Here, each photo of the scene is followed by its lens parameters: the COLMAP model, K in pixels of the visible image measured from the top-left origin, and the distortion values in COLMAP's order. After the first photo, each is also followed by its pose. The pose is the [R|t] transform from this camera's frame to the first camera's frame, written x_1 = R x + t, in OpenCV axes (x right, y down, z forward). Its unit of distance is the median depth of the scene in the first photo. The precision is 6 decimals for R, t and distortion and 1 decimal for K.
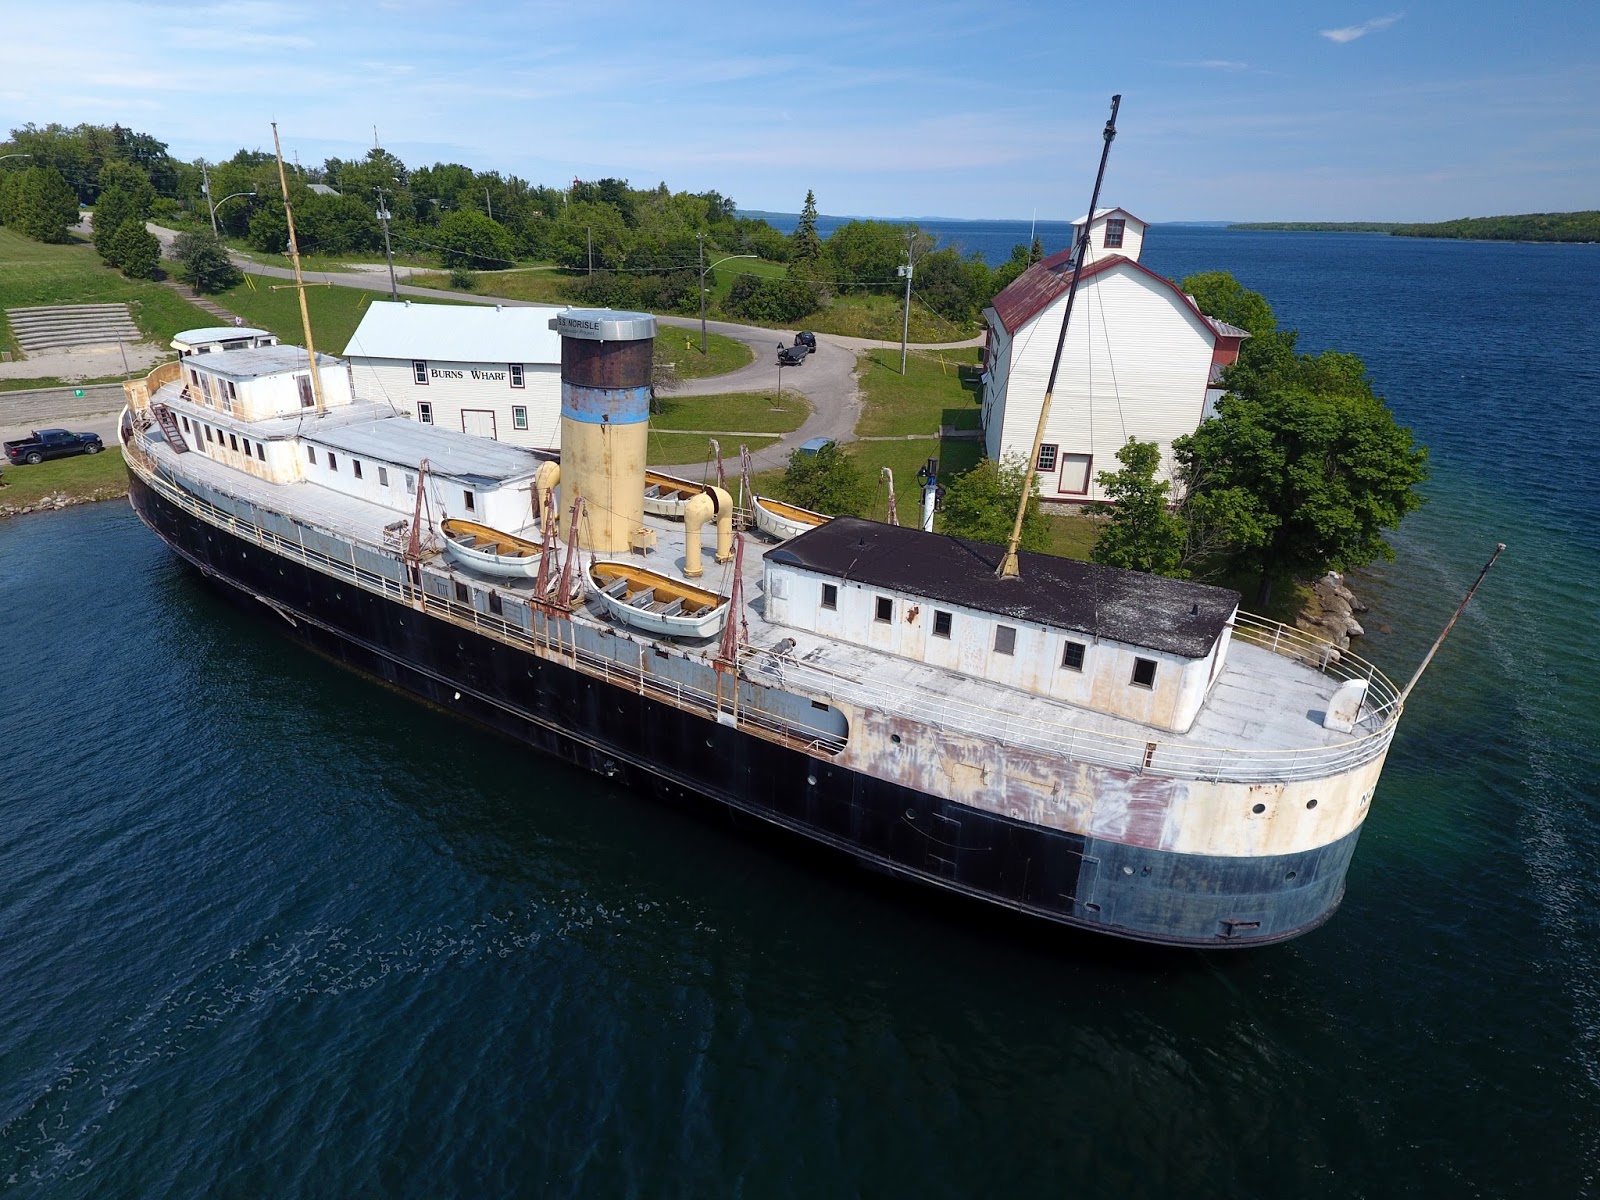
lens RADIAL K [[938.5, 0, 775.1], [0, 938.5, 589.7], [0, 0, 1]] dist [-0.000631, -0.001415]
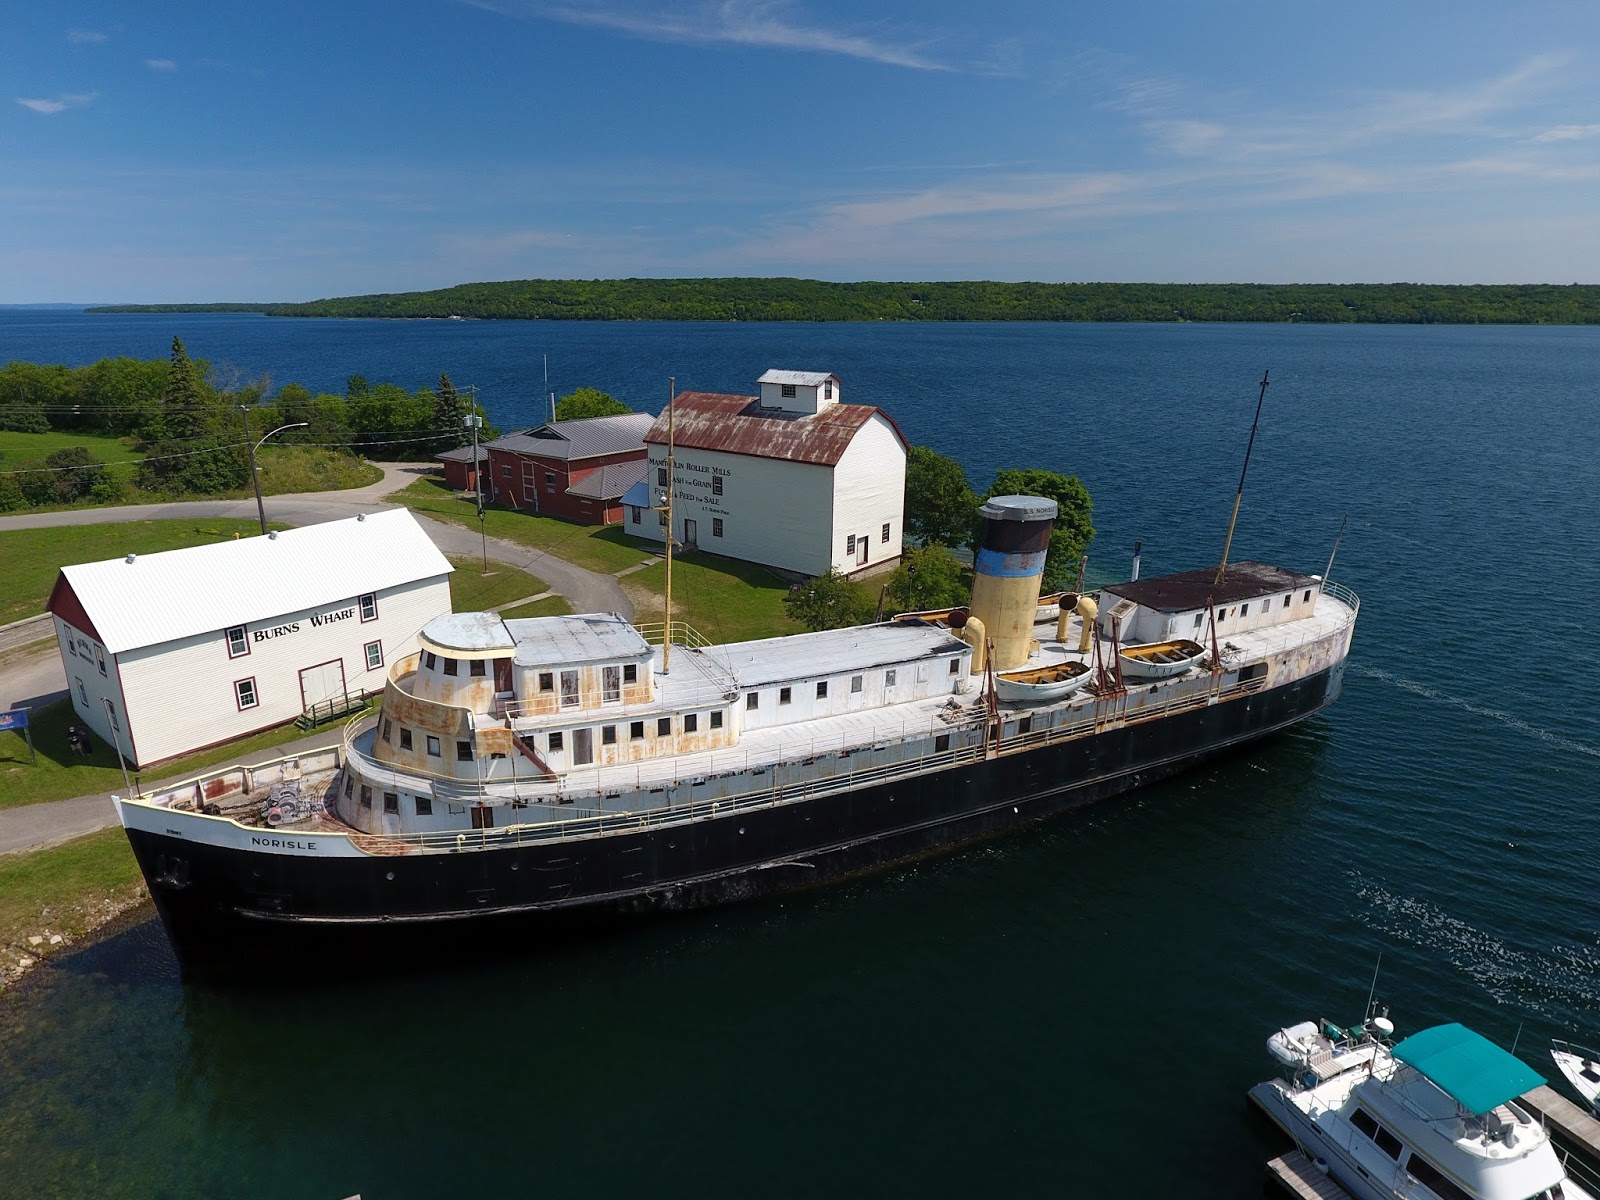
lens RADIAL K [[938.5, 0, 775.1], [0, 938.5, 589.7], [0, 0, 1]] dist [-0.000631, -0.001415]
pose [[0.494508, -0.264669, 0.827896, -0.763928], [0.325849, 0.939493, 0.105713, -0.211042], [-0.805781, 0.217493, 0.550829, 0.259819]]
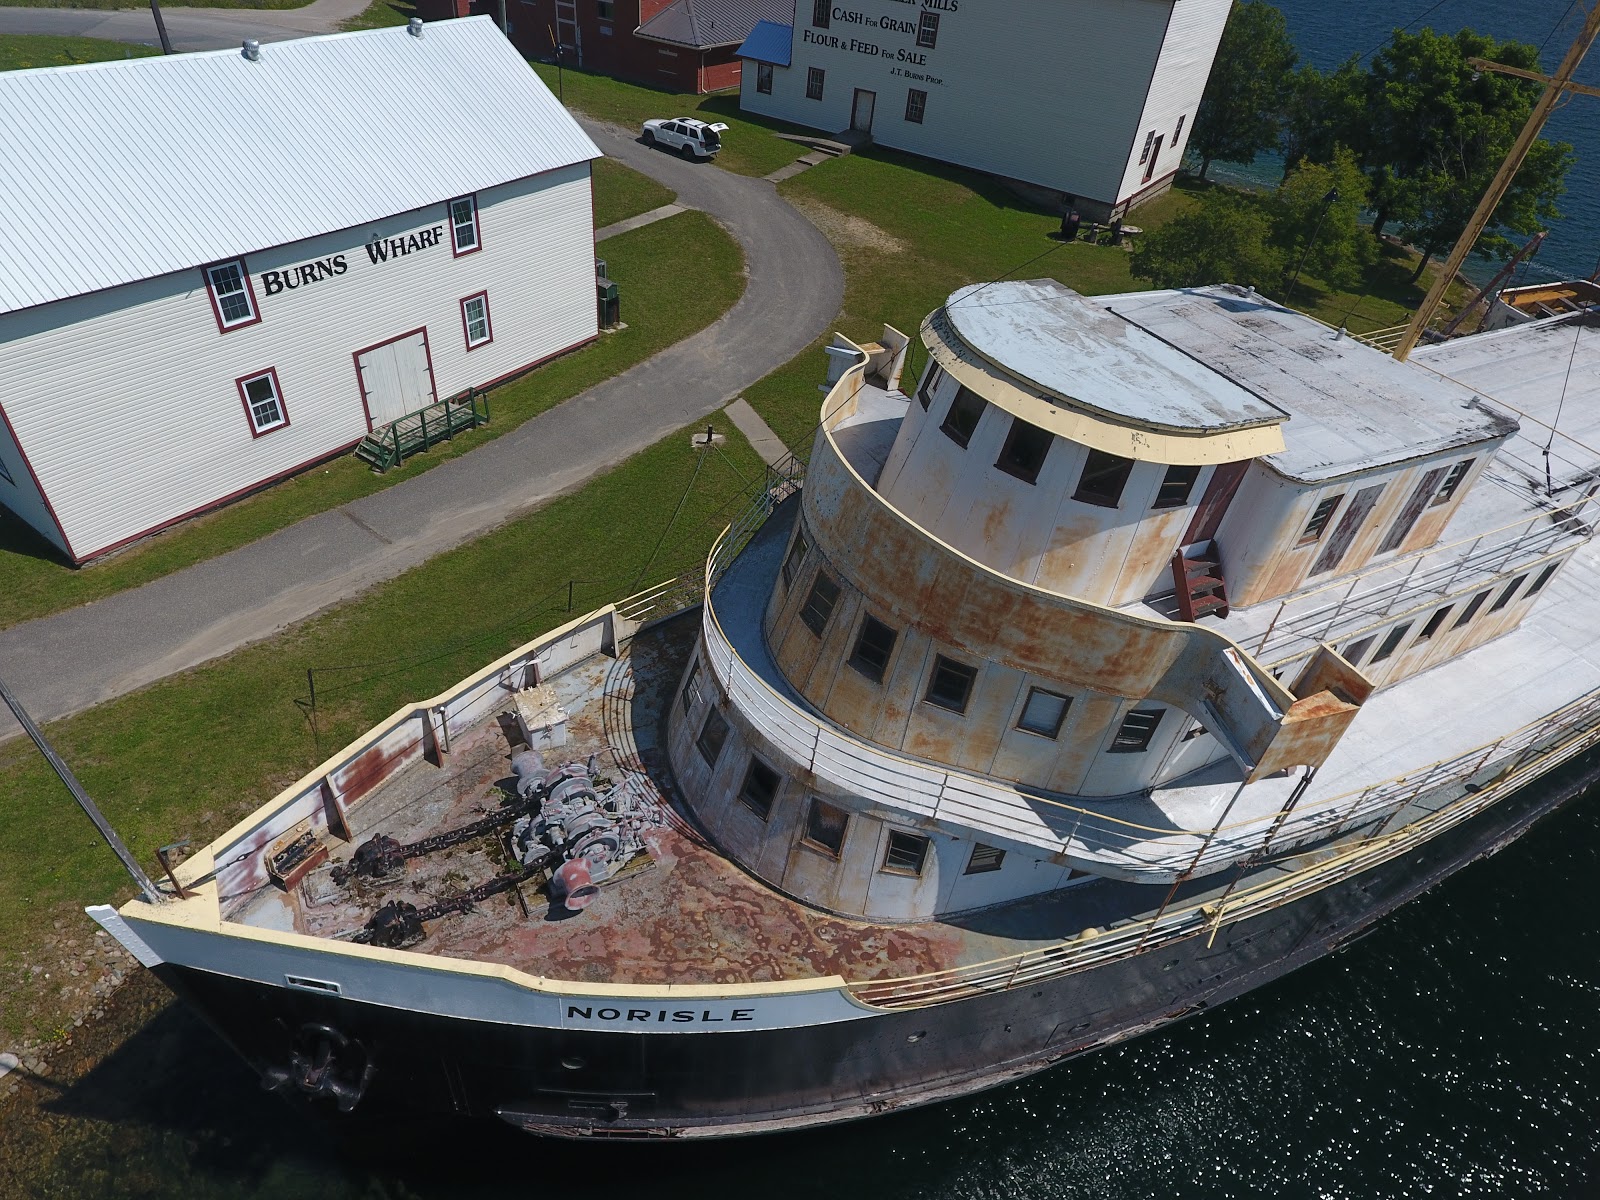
lens RADIAL K [[938.5, 0, 775.1], [0, 938.5, 589.7], [0, 0, 1]] dist [-0.000631, -0.001415]
pose [[0.445358, -0.551707, 0.705178, -0.590410], [0.271591, 0.833732, 0.480759, -0.252932], [-0.853167, -0.022590, 0.521148, 0.655618]]
